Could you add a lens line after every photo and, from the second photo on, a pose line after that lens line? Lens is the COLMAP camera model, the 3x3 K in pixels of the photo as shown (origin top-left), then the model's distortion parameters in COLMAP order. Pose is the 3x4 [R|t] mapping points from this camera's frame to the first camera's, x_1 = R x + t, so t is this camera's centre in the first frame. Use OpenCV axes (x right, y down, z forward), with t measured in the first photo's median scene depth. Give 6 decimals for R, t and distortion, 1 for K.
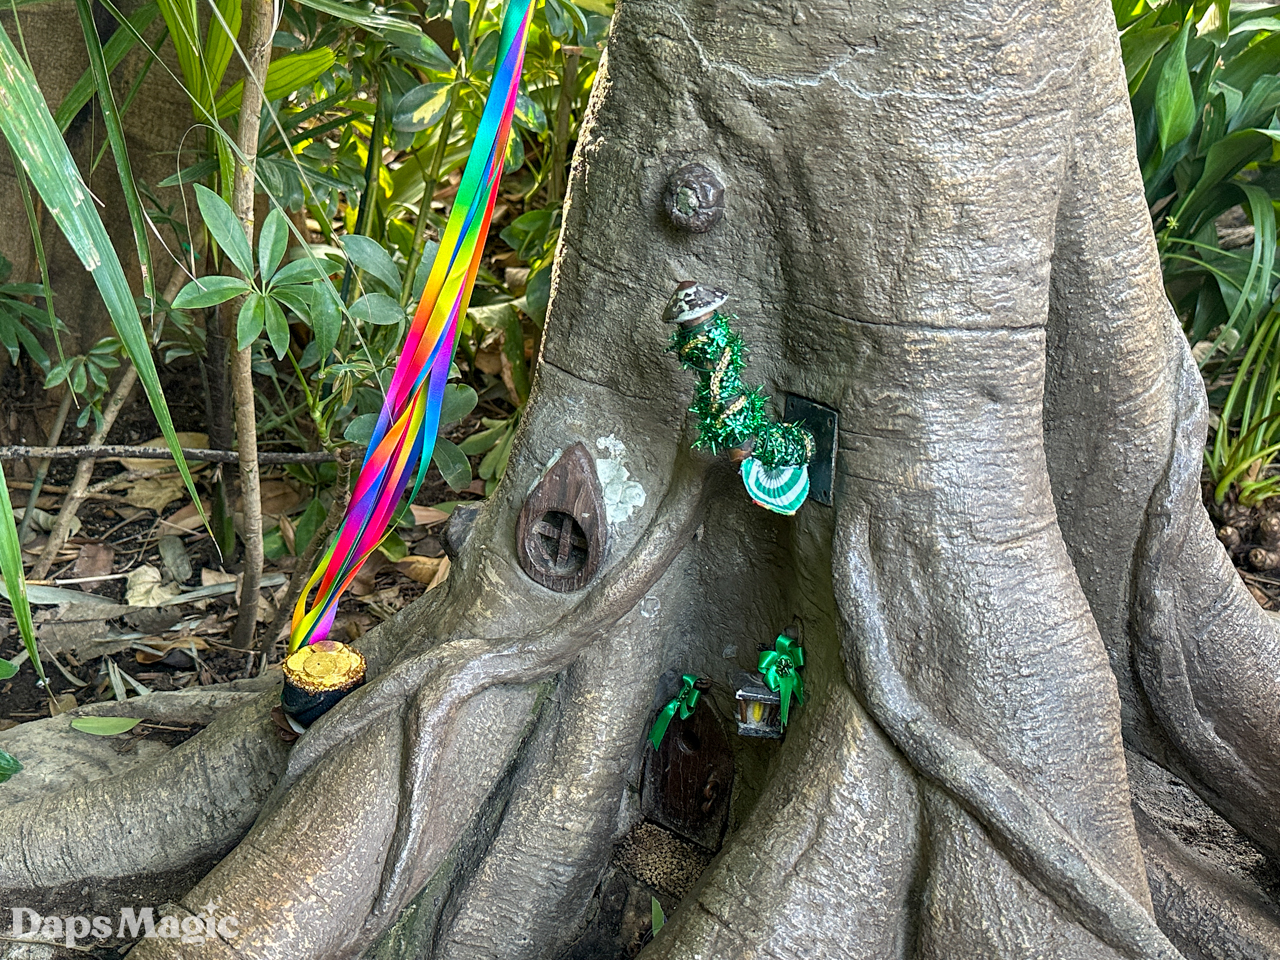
lens RADIAL K [[1356.9, 0, 634.4], [0, 1356.9, 488.6], [0, 0, 1]] dist [0.192556, -0.427259]
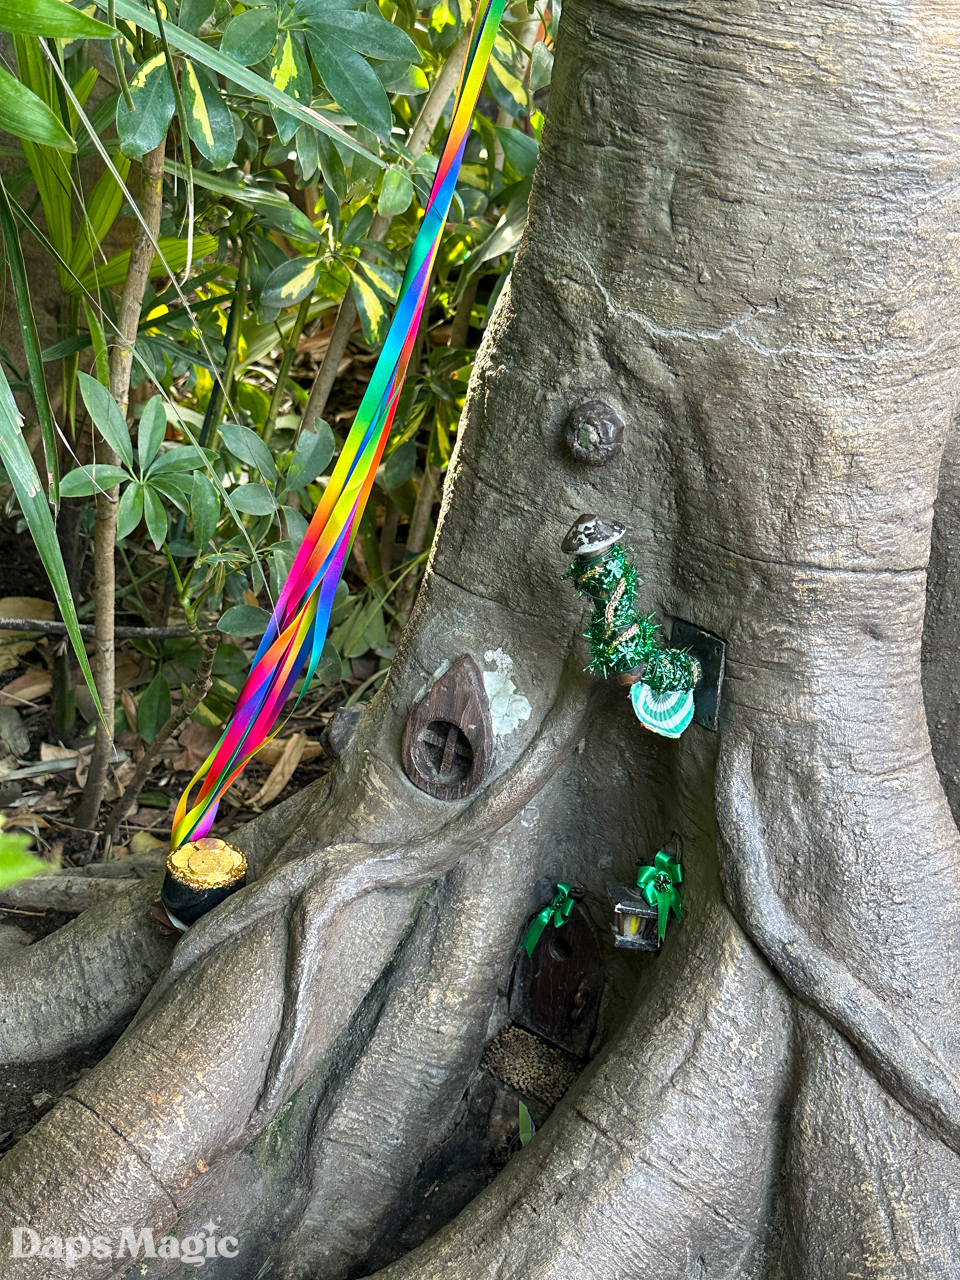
lens RADIAL K [[1490.5, 0, 471.8], [0, 1490.5, 638.0], [0, 0, 1]] dist [0.196642, -0.445451]
pose [[0.999357, 0.033655, 0.012368, -0.055535], [-0.033623, 0.999431, -0.002765, -0.046972], [-0.012454, 0.002347, 0.999920, -0.135050]]
